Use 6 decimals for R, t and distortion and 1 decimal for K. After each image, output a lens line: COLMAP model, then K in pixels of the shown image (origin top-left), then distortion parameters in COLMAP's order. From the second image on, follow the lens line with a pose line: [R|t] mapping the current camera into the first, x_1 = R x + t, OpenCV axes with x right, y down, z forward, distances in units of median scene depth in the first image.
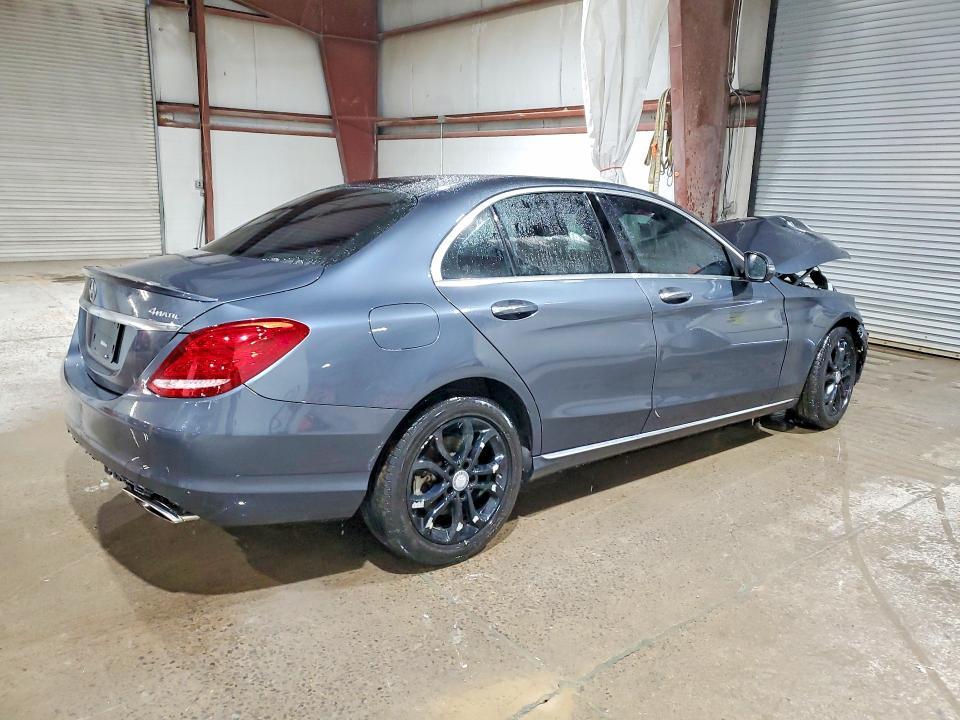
lens RADIAL K [[757.2, 0, 473.0], [0, 757.2, 360.7], [0, 0, 1]] dist [0.006658, 0.004692]
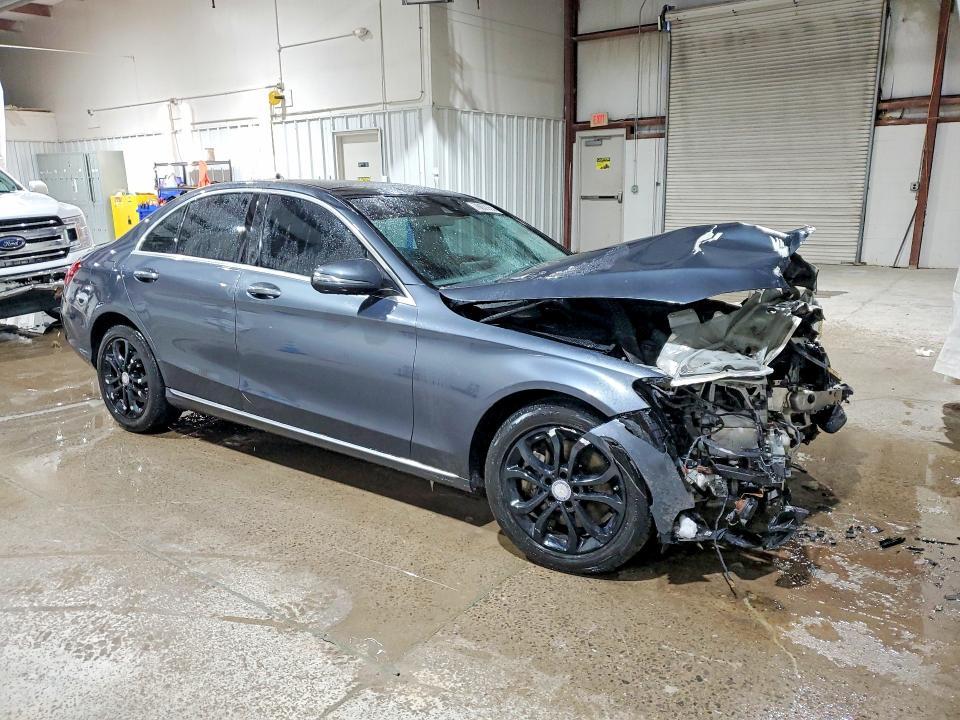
lens RADIAL K [[757.2, 0, 473.0], [0, 757.2, 360.7], [0, 0, 1]] dist [0.006658, 0.004692]
pose [[0.244432, 0.181665, -0.952497, 1.097695], [-0.192835, 0.971781, 0.135857, -0.154890], [0.950299, 0.150467, 0.272565, 0.824596]]
